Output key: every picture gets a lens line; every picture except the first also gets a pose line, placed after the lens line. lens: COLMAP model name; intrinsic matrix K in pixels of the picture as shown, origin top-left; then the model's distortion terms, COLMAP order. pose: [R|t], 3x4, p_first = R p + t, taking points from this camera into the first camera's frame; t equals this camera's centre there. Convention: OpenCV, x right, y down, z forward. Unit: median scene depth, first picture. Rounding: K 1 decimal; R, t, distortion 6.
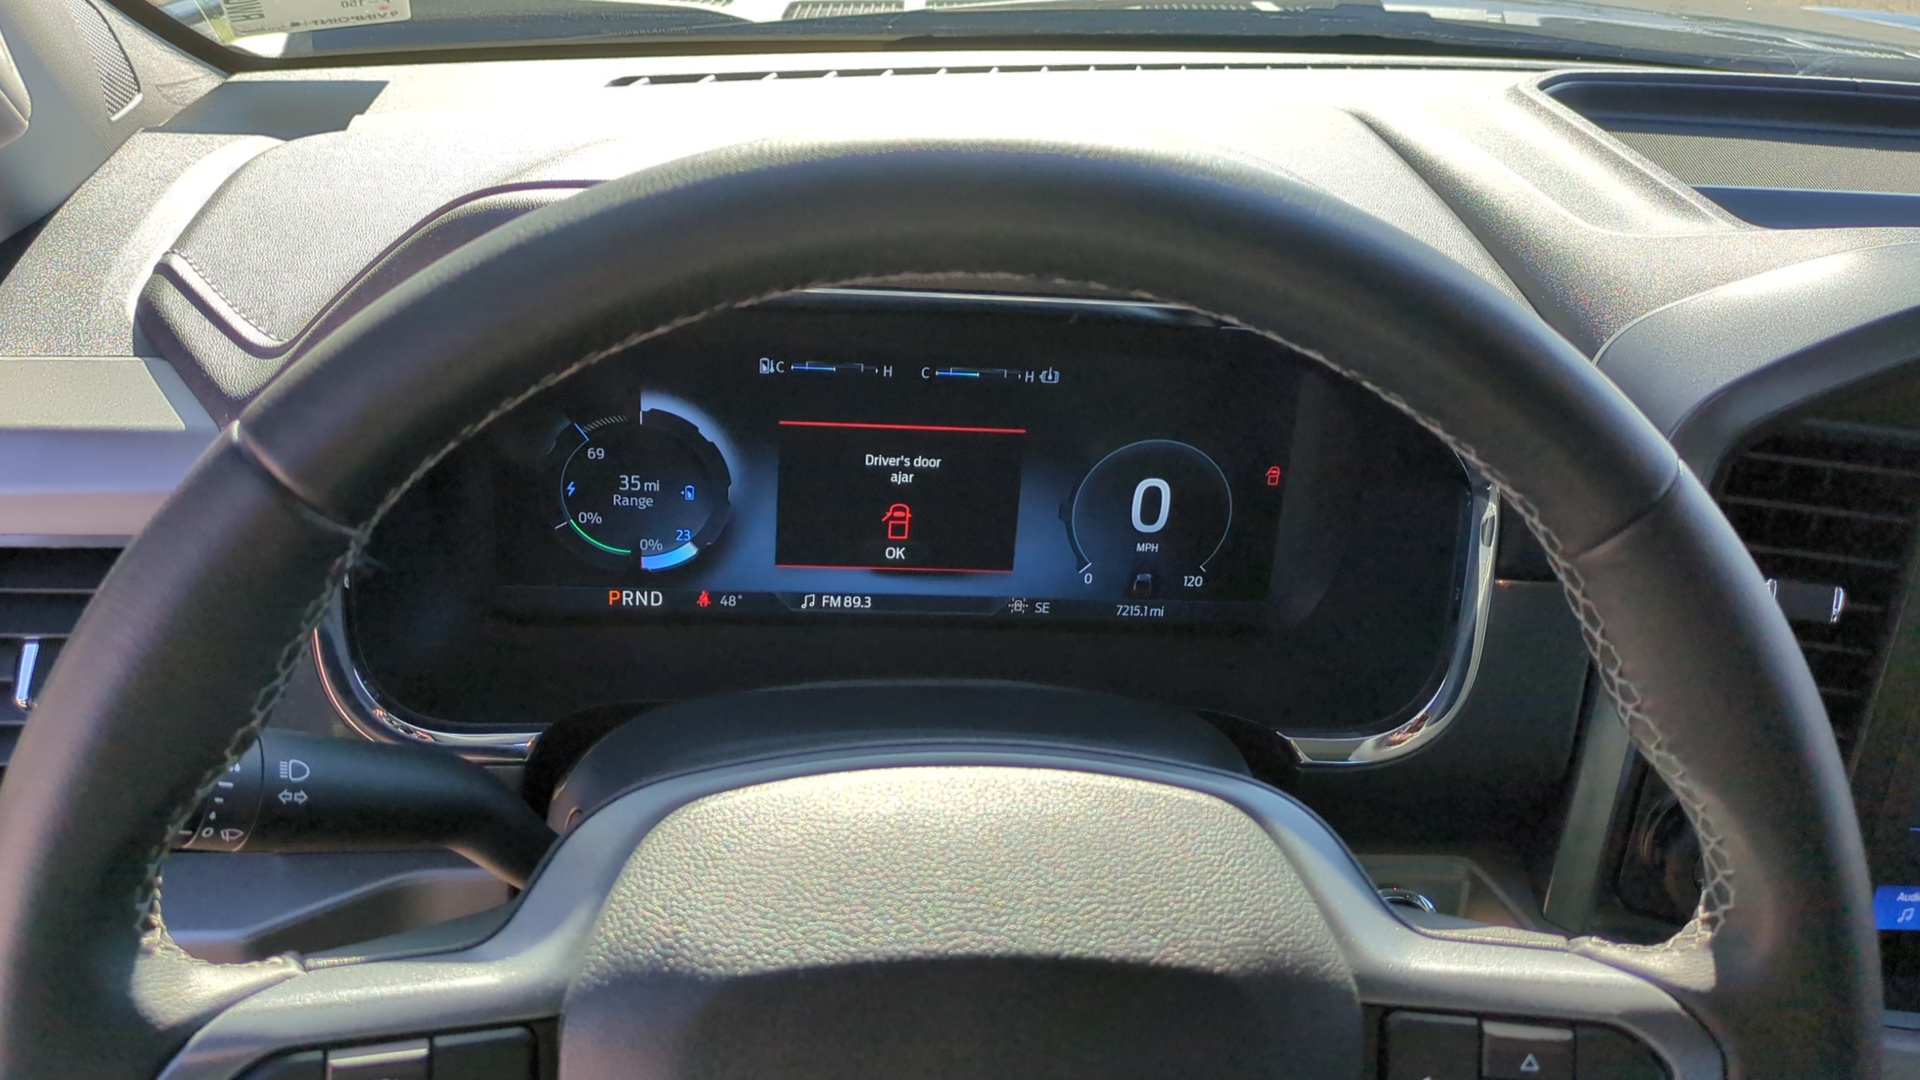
lens RADIAL K [[1641.3, 0, 973.1], [0, 1641.3, 547.8], [0, 0, 1]] dist [0.082800, -0.128846]
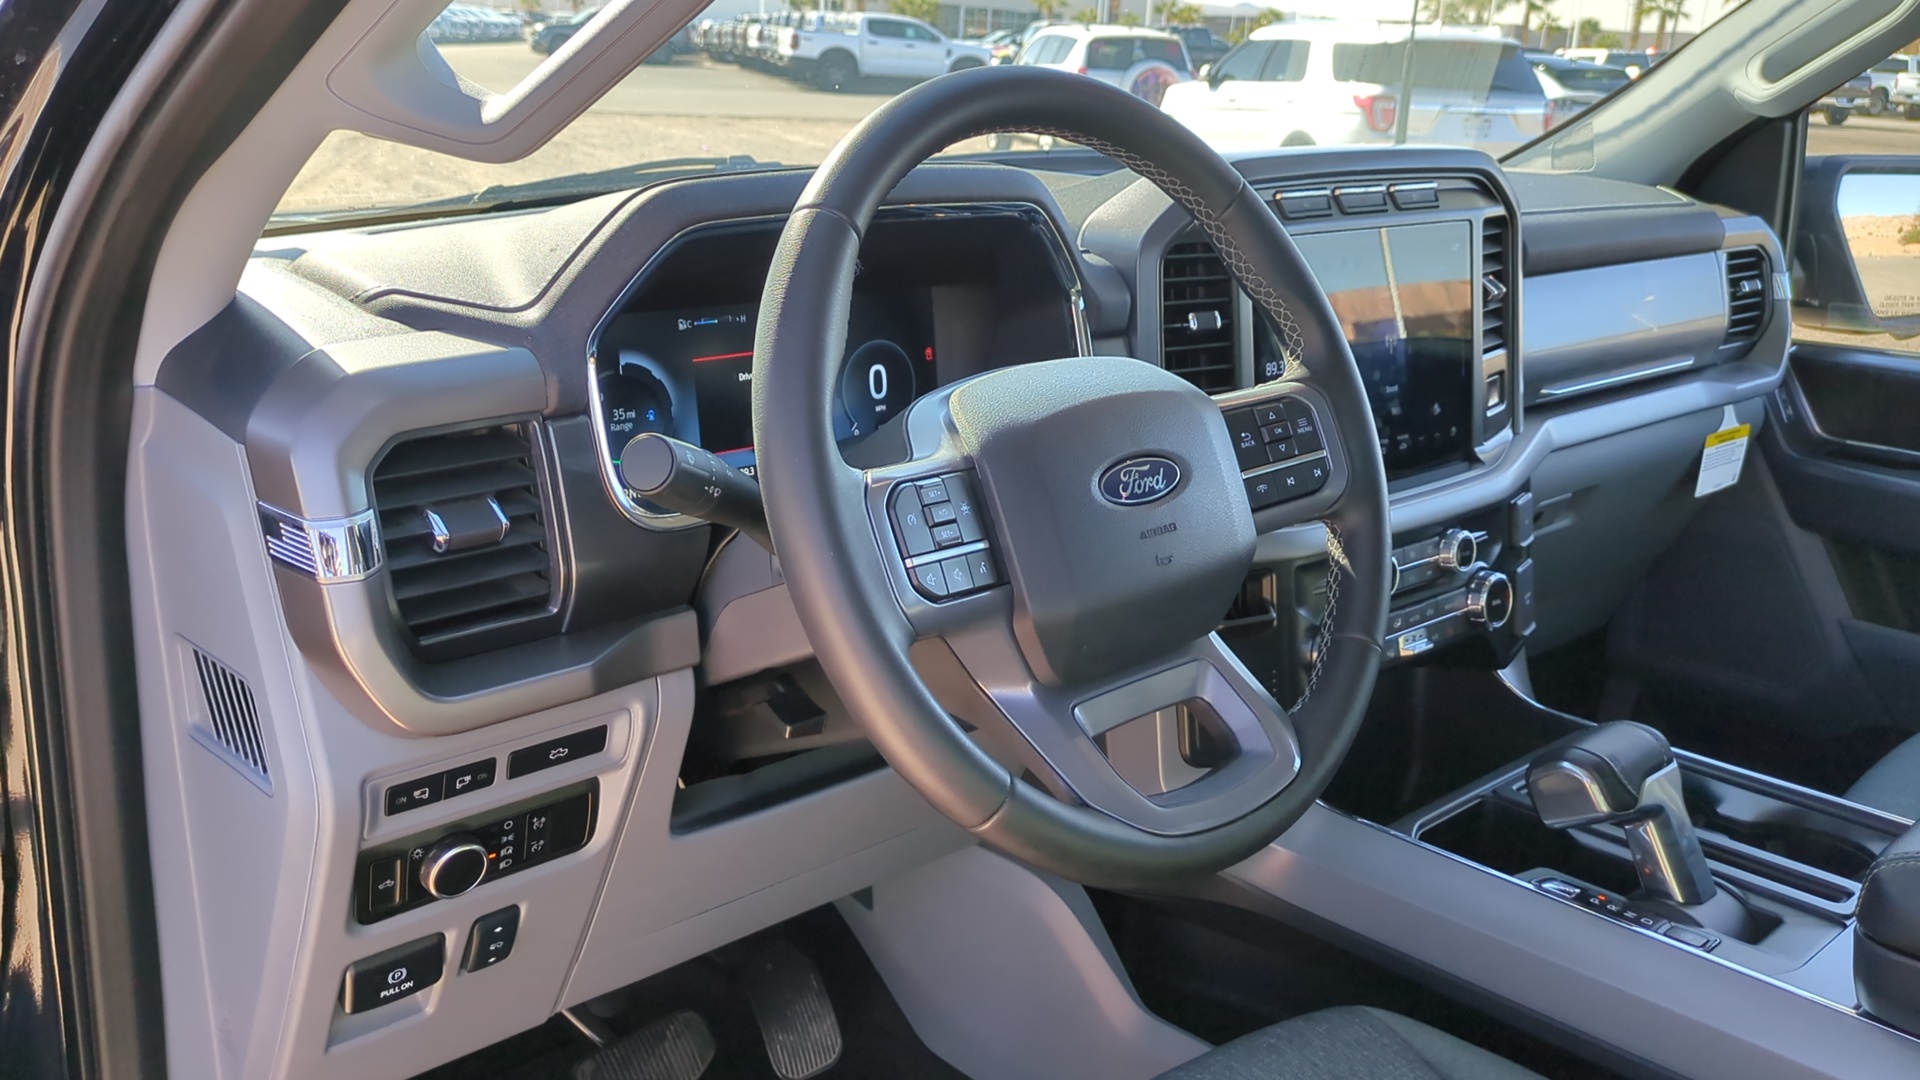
lens RADIAL K [[1642.7, 0, 964.8], [0, 1642.7, 555.6], [0, 0, 1]] dist [0.019778, 0.001169]
pose [[0.792527, -0.241455, 0.560000, -0.851196], [0.340917, 0.936806, -0.078553, 0.320071], [-0.505644, 0.253169, 0.824760, -0.429102]]
